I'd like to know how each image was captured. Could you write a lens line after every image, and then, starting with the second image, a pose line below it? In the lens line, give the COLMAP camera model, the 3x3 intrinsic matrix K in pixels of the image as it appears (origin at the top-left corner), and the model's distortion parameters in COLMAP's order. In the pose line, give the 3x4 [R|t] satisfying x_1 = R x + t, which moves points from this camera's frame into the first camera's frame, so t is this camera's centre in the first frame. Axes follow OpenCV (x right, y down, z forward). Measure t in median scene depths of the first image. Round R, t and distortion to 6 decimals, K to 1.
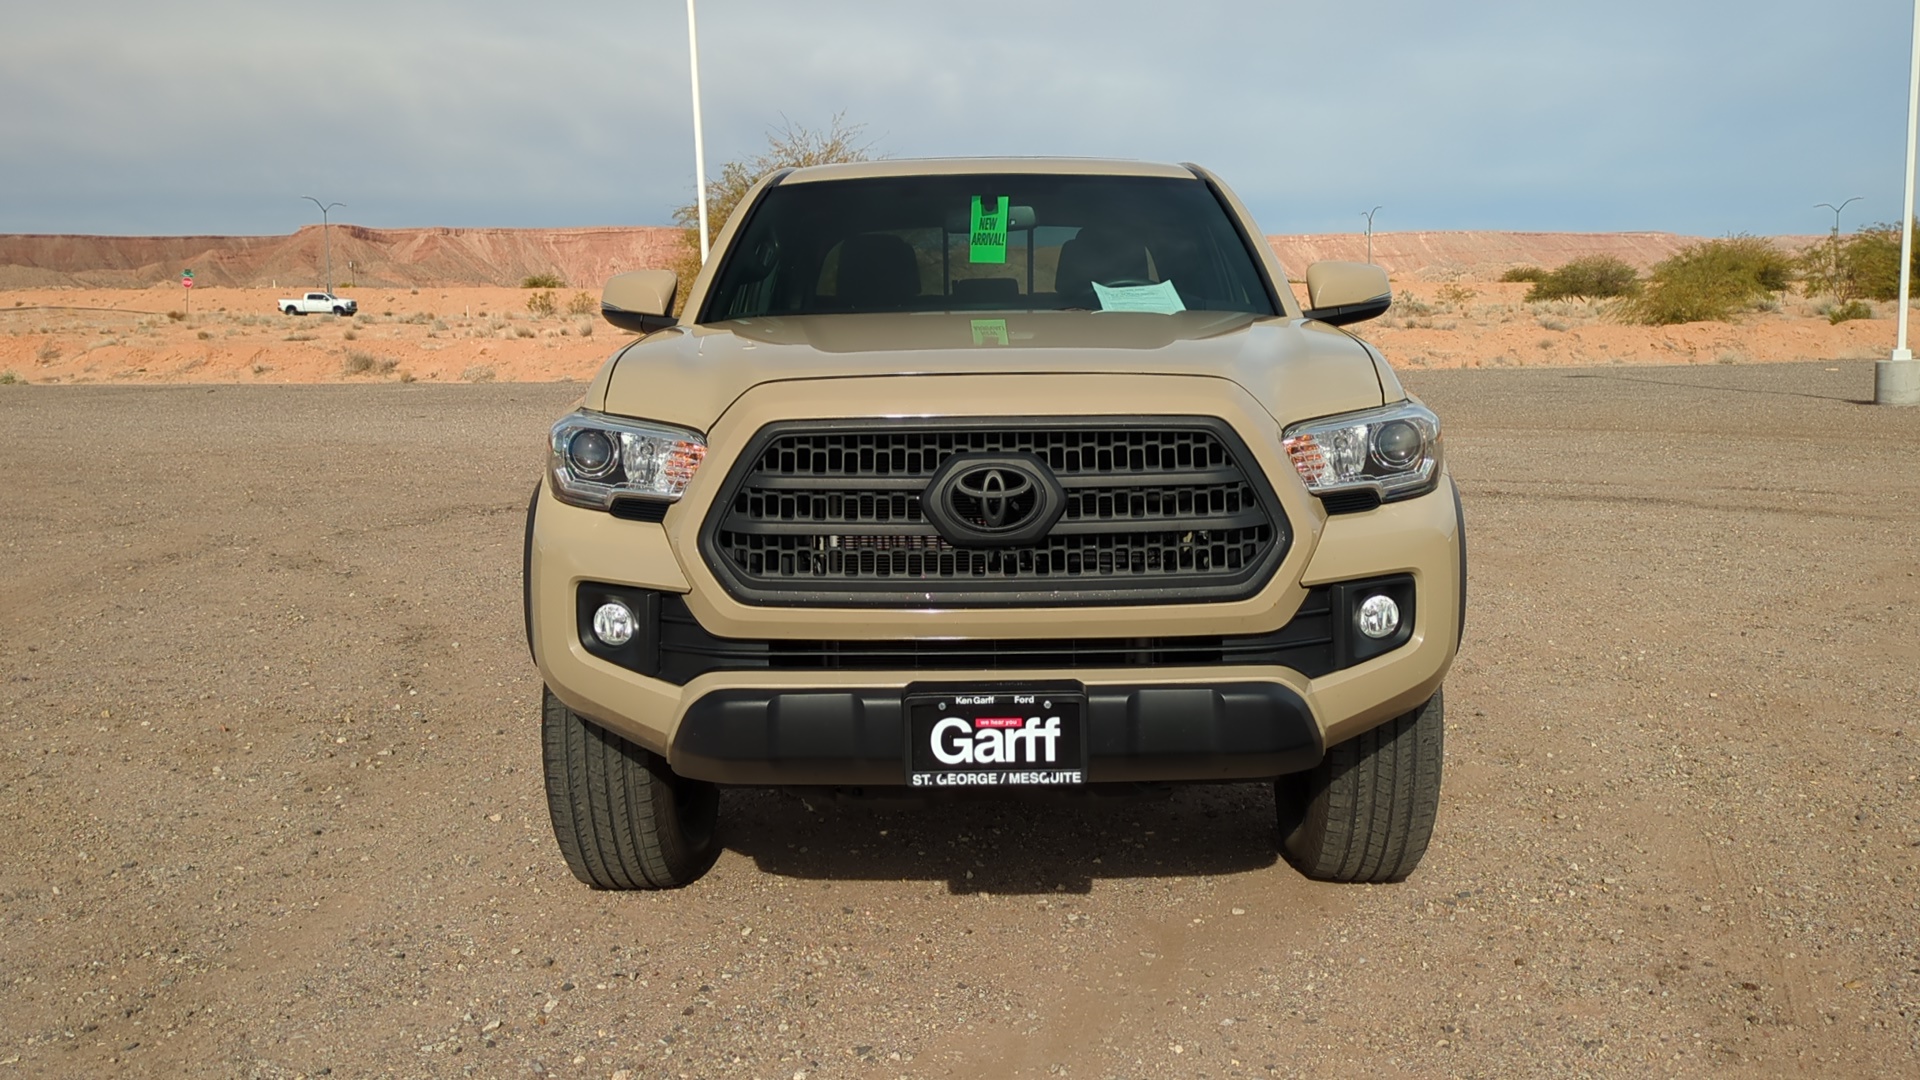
lens RADIAL K [[1633.7, 0, 960.2], [0, 1633.7, 516.7], [0, 0, 1]] dist [0.087739, -0.020640]
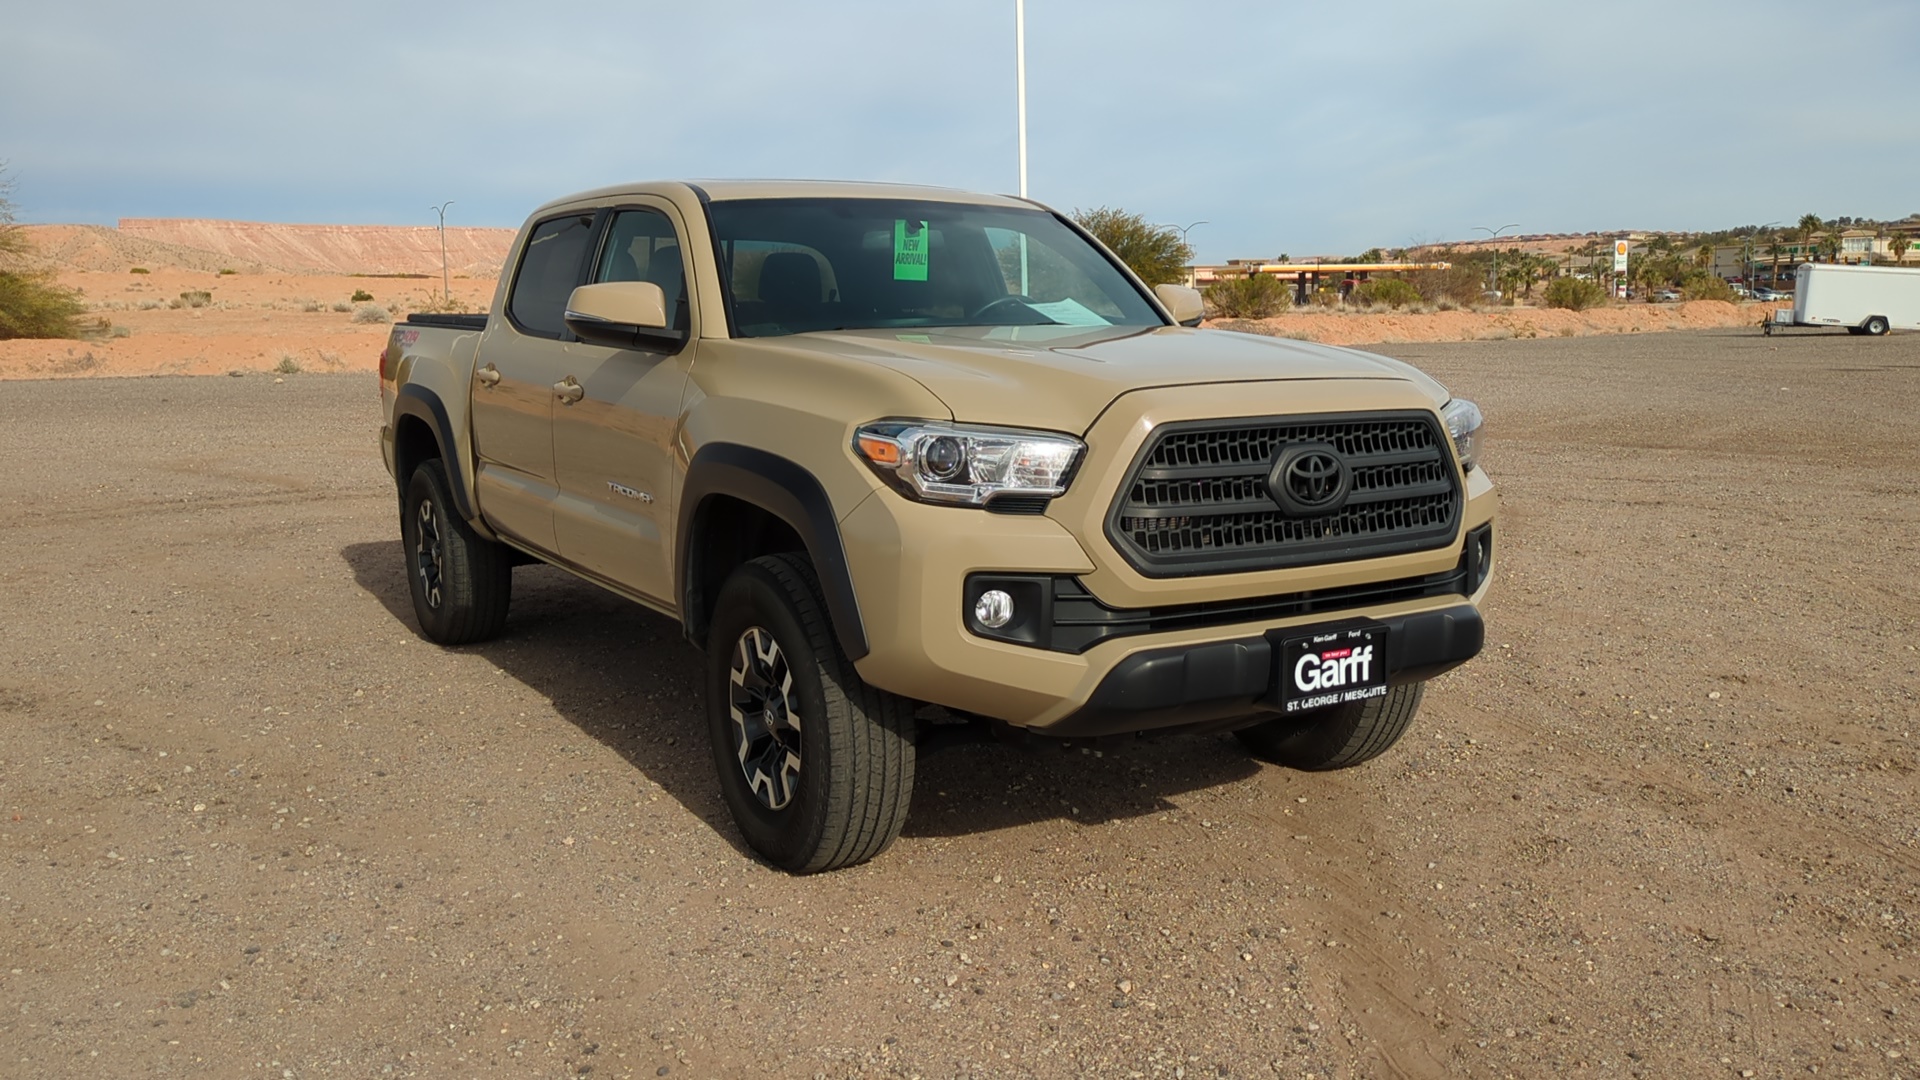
lens RADIAL K [[1633.7, 0, 941.1], [0, 1633.7, 497.2], [0, 0, 1]] dist [0.087739, -0.020640]
pose [[0.852100, -0.053224, 0.520666, -0.878171], [0.058141, 0.998285, 0.006896, -0.021848], [-0.520140, 0.024396, 0.853732, 0.067779]]
